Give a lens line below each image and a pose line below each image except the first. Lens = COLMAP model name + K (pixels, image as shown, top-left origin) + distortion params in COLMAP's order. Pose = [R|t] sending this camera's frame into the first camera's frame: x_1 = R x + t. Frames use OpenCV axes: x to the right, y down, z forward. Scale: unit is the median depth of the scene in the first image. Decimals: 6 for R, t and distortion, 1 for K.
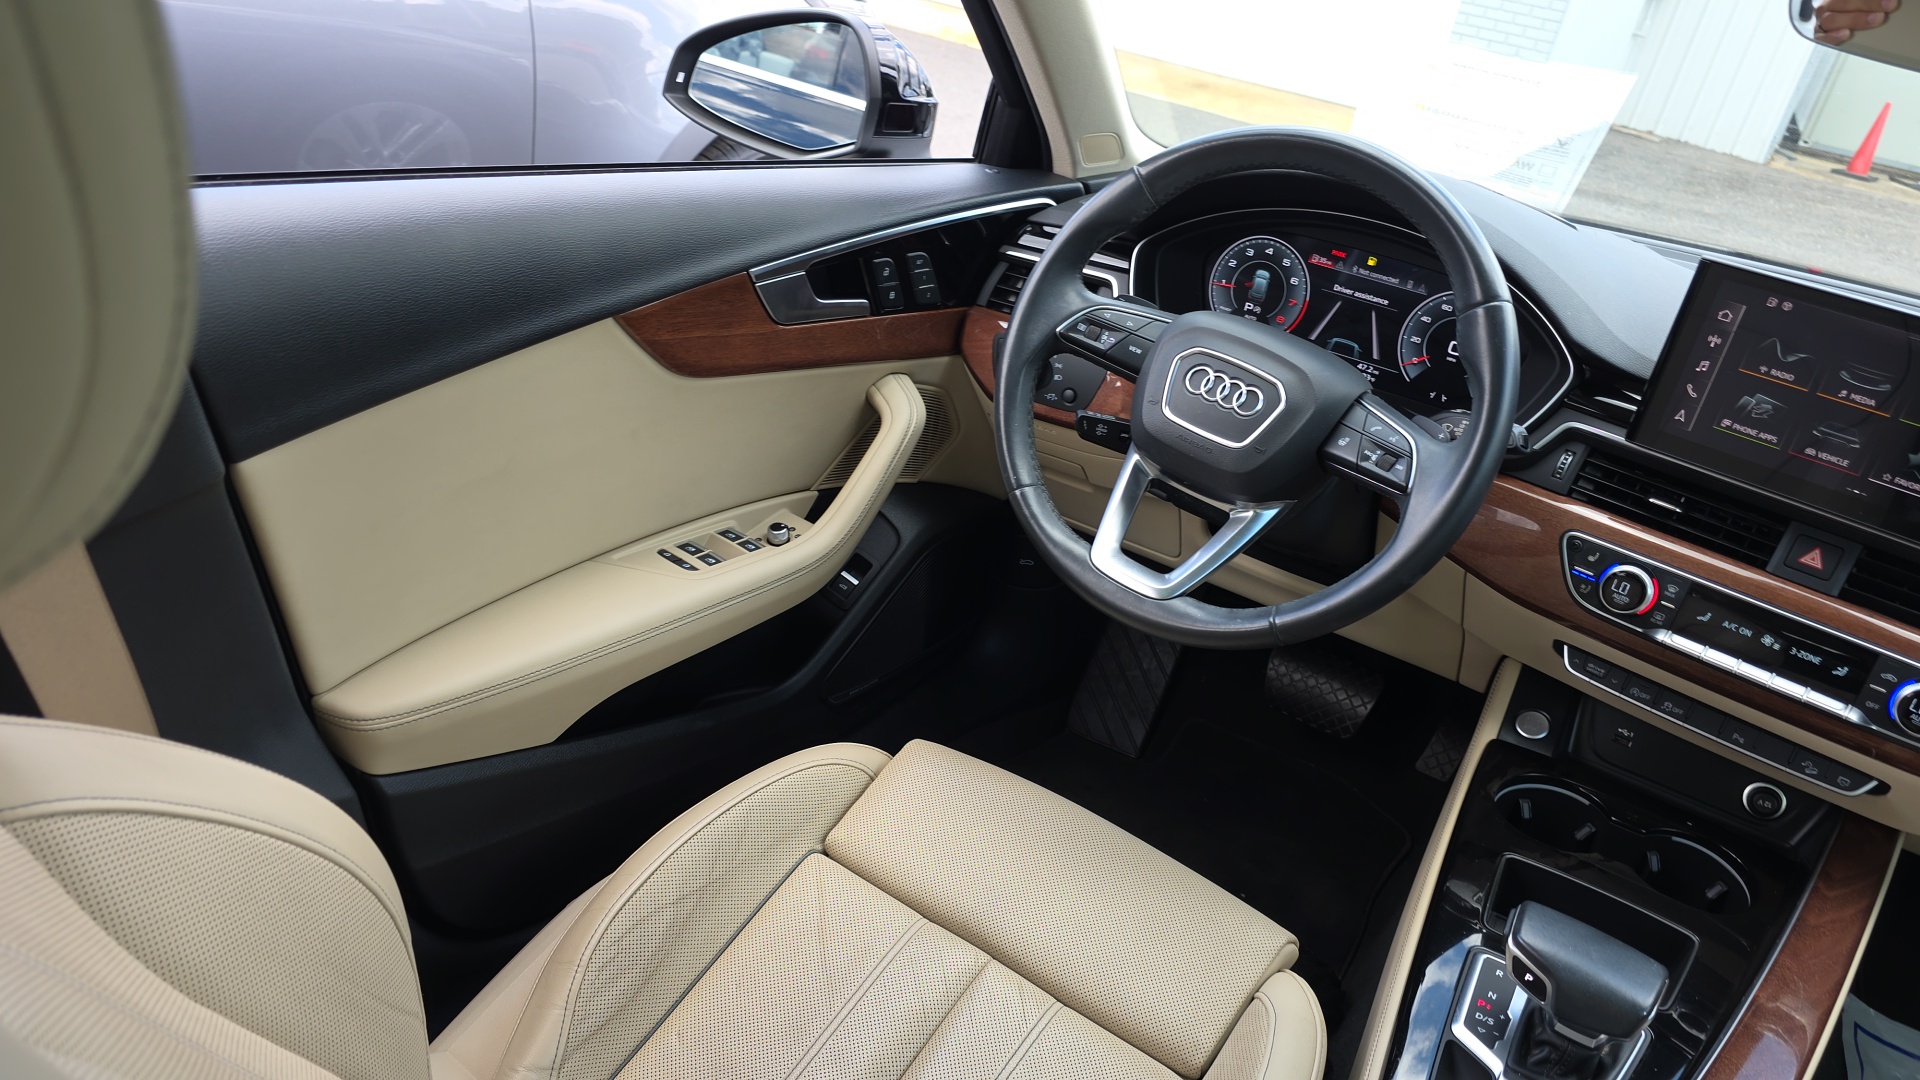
lens RADIAL K [[1330.9, 0, 986.0], [0, 1330.9, 573.5], [0, 0, 1]] dist [0.081730, -0.082299]
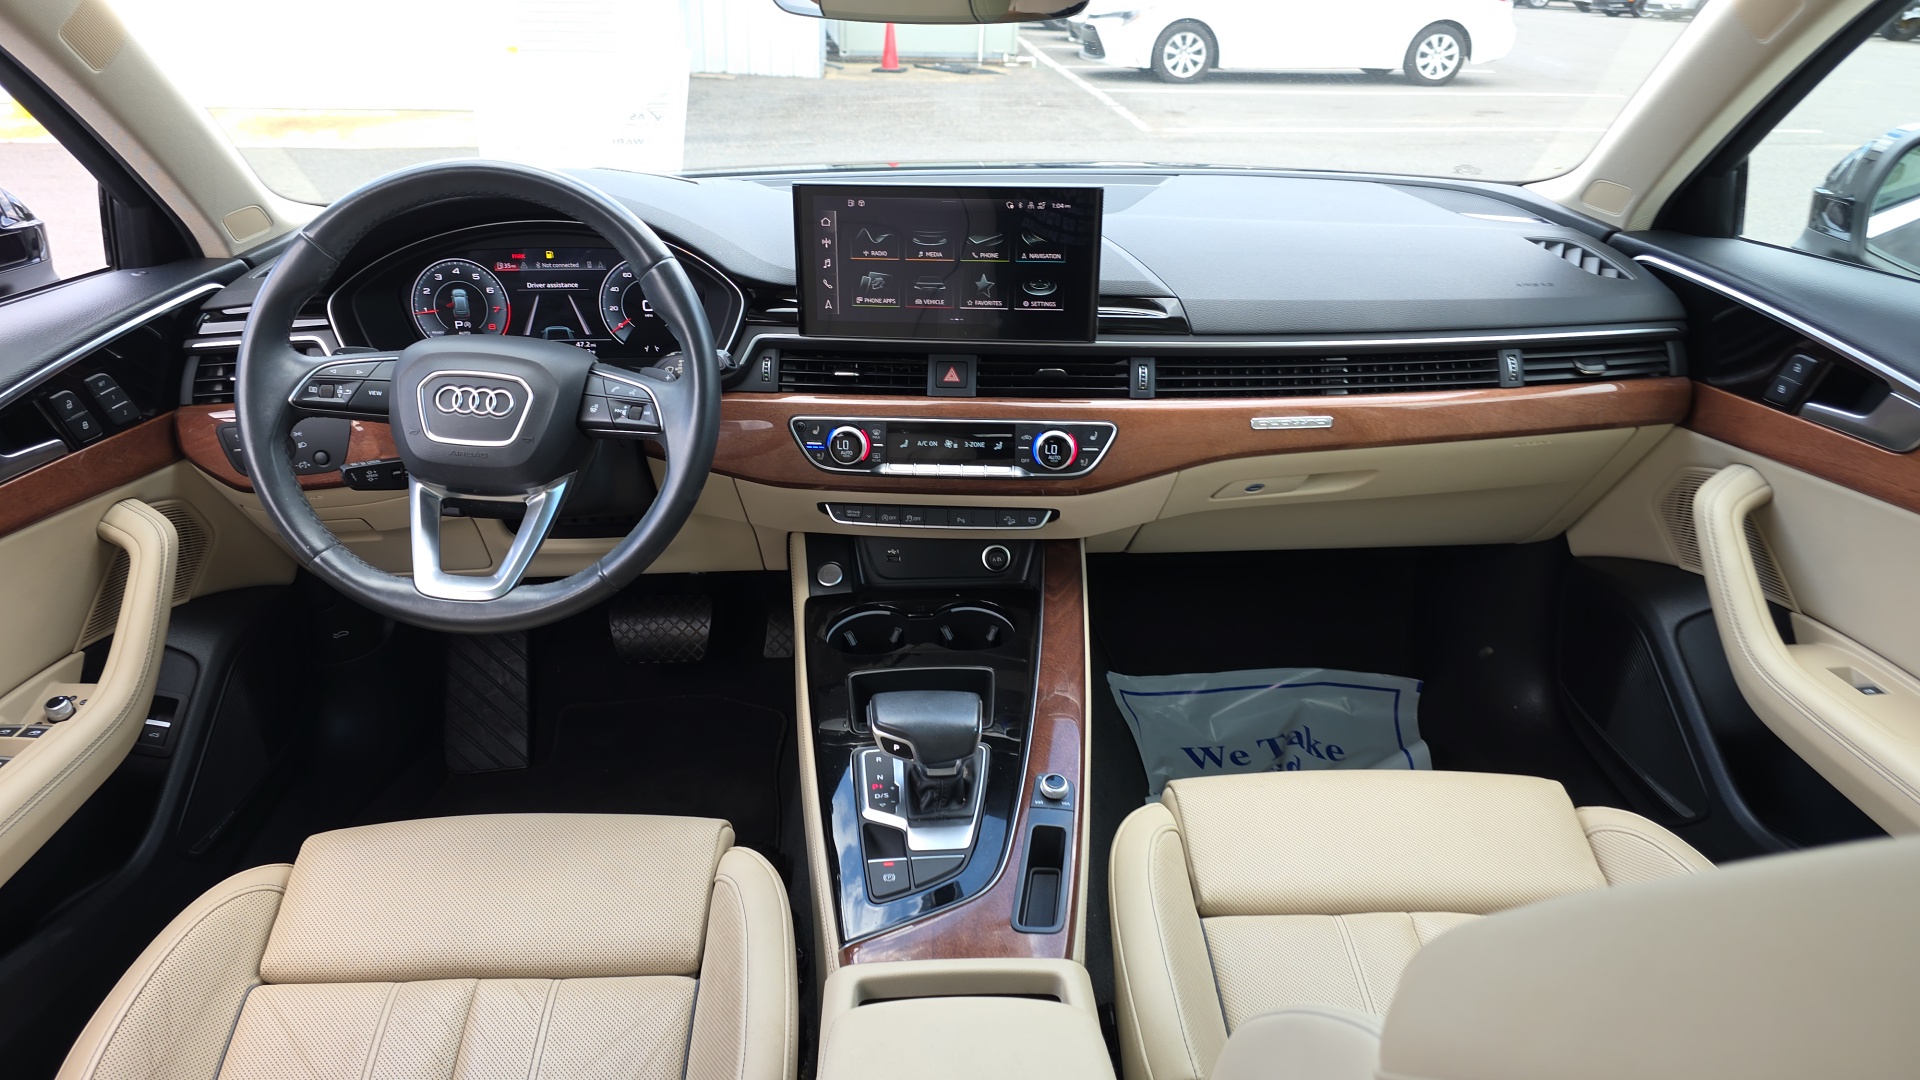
lens RADIAL K [[1301.6, 0, 941.9], [0, 1301.6, 538.3], [0, 0, 1]] dist [0.079474, -0.083926]
pose [[0.806997, -0.379377, 0.452580, -0.041376], [0.383326, 0.919483, 0.087251, 0.019236], [-0.449241, 0.103075, 0.887445, -0.117240]]
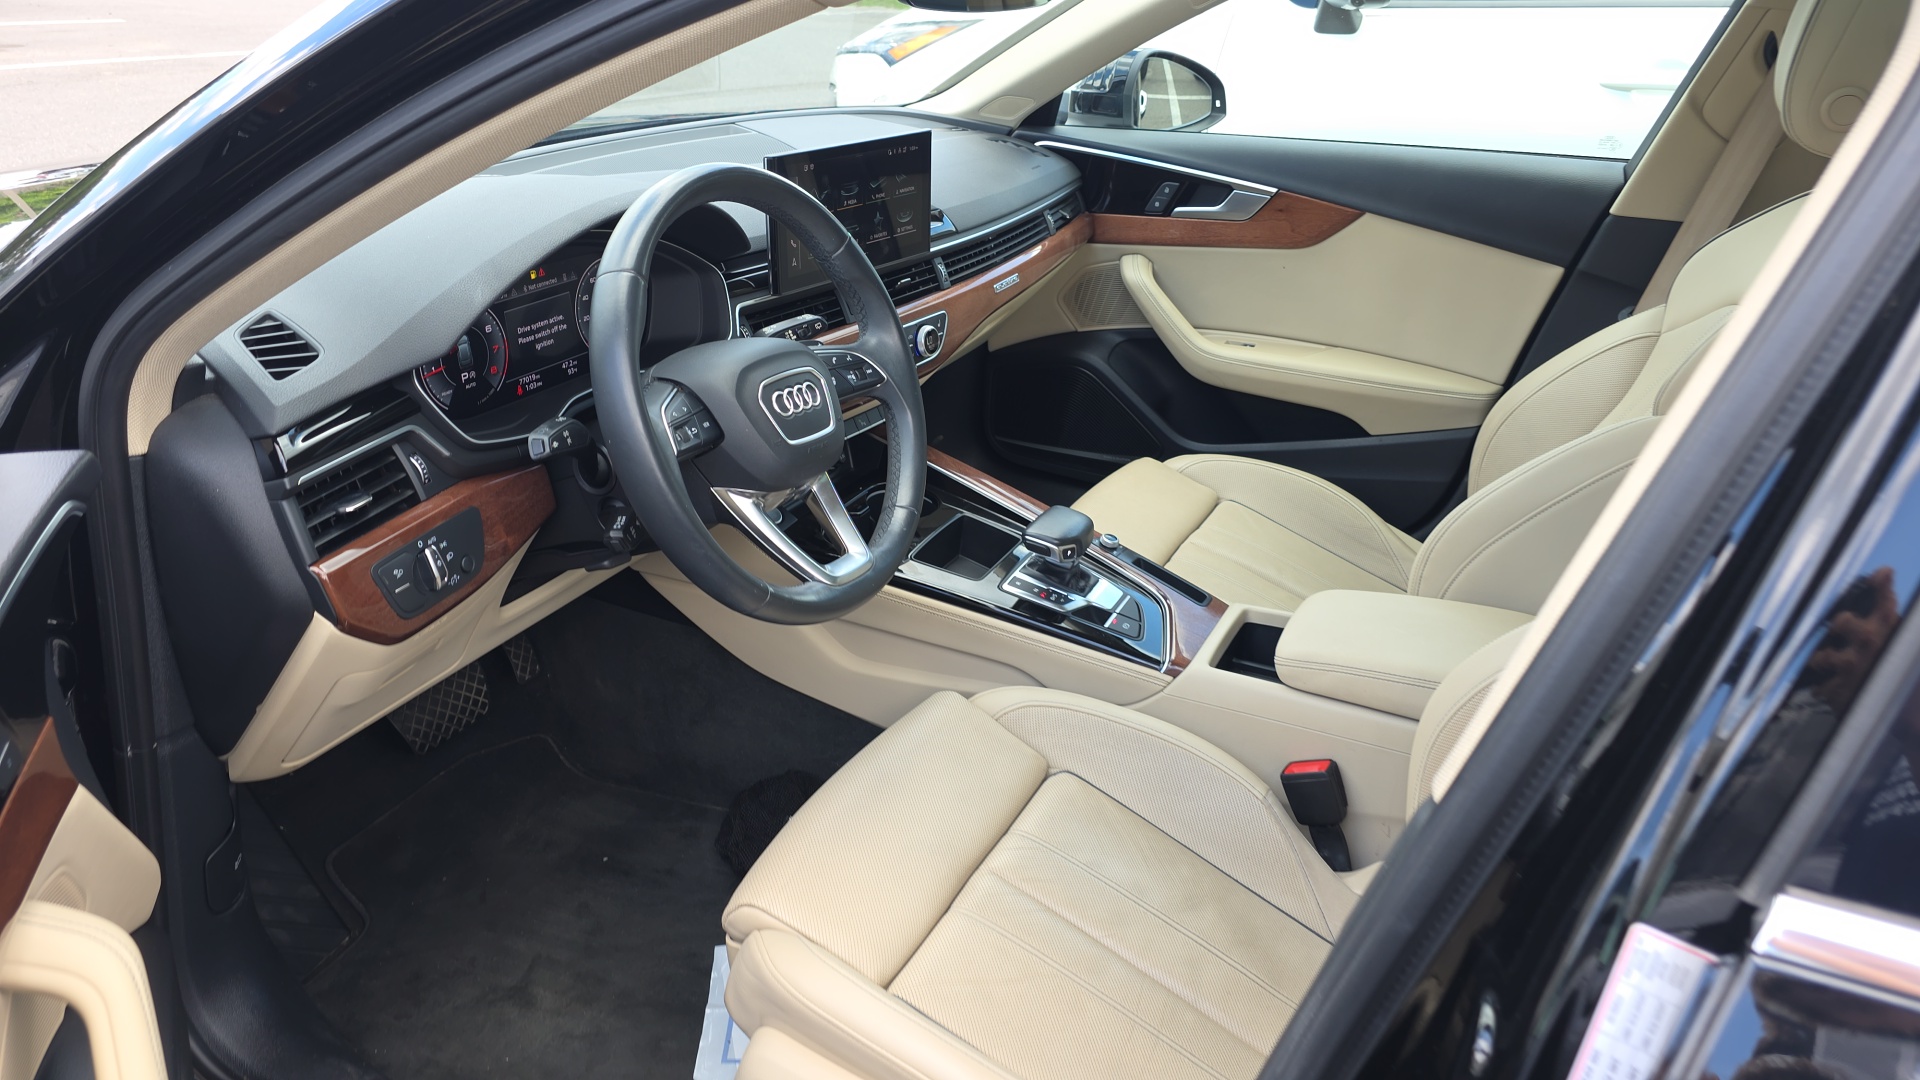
lens RADIAL K [[1301.6, 0, 941.9], [0, 1301.6, 538.3], [0, 0, 1]] dist [0.079474, -0.083926]
pose [[-0.098762, -0.571117, 0.814906, -0.765624], [0.405663, 0.724669, 0.557039, -0.584675], [-0.908671, 0.385592, 0.160111, 0.708607]]
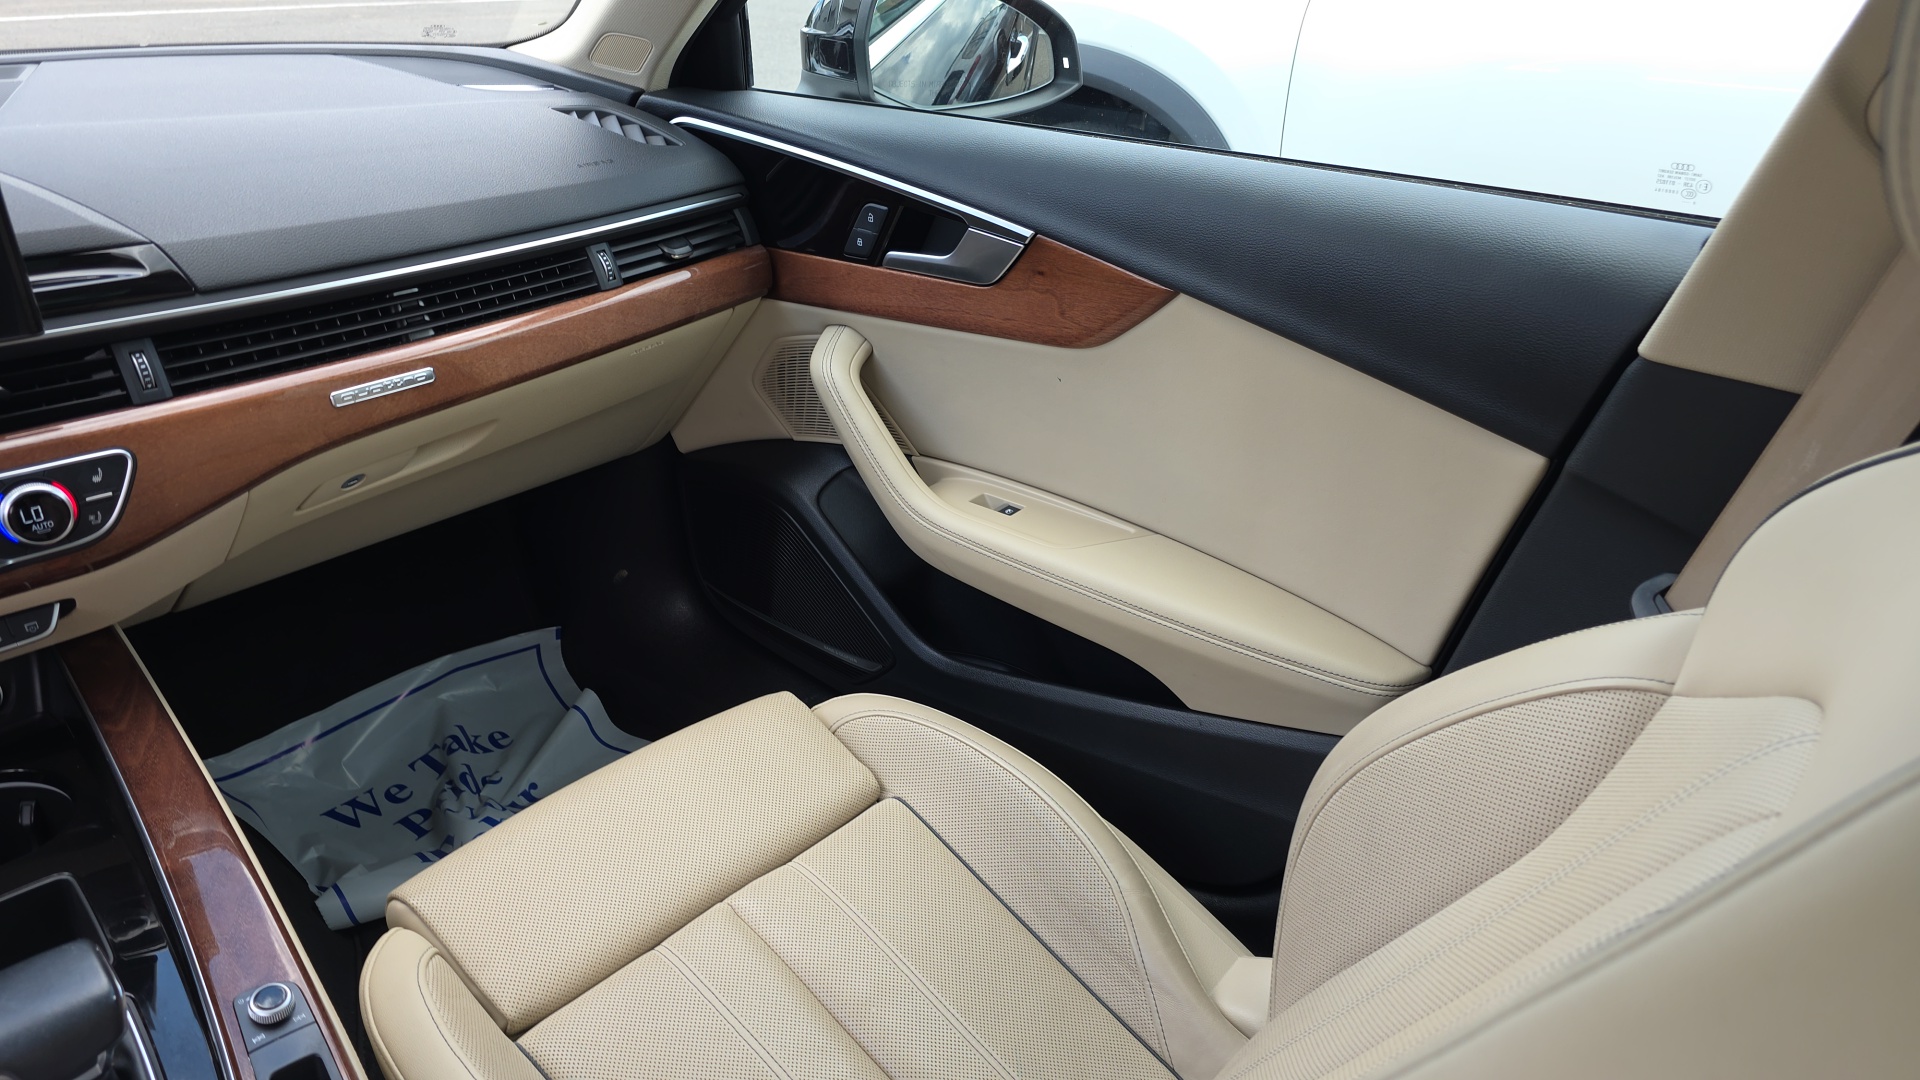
lens RADIAL K [[1290.4, 0, 932.1], [0, 1290.4, 595.3], [0, 0, 1]] dist [0.075235, -0.083858]
pose [[0.150020, -0.620976, 0.769339, 0.077763], [0.442523, 0.738022, 0.509408, -0.033318], [-0.884120, 0.264029, 0.385515, 0.149153]]
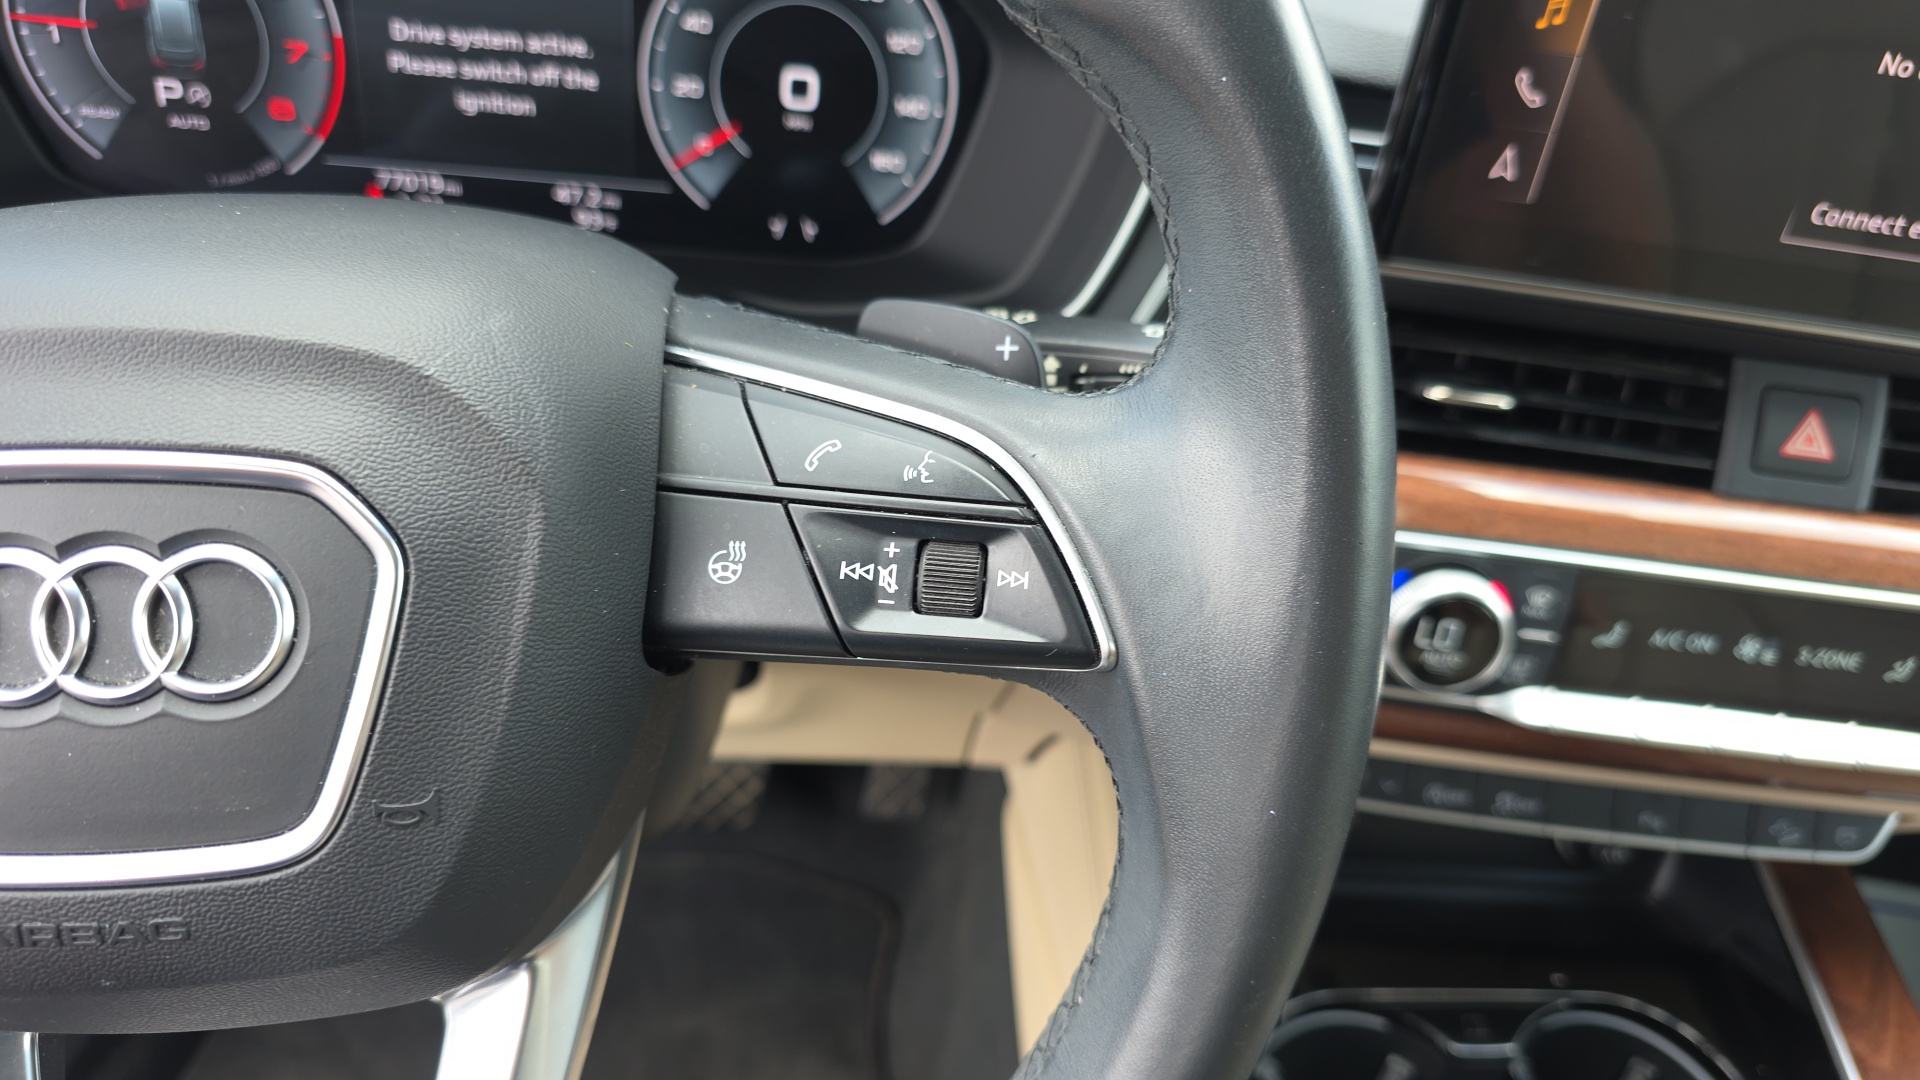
lens RADIAL K [[1342.0, 0, 966.8], [0, 1342.0, 567.1], [0, 0, 1]] dist [-0.001079, -0.018058]
pose [[0.797578, -0.388181, 0.461719, 0.185667], [0.289229, 0.917802, 0.272005, -0.148496], [-0.529354, -0.083403, 0.844292, 0.728304]]
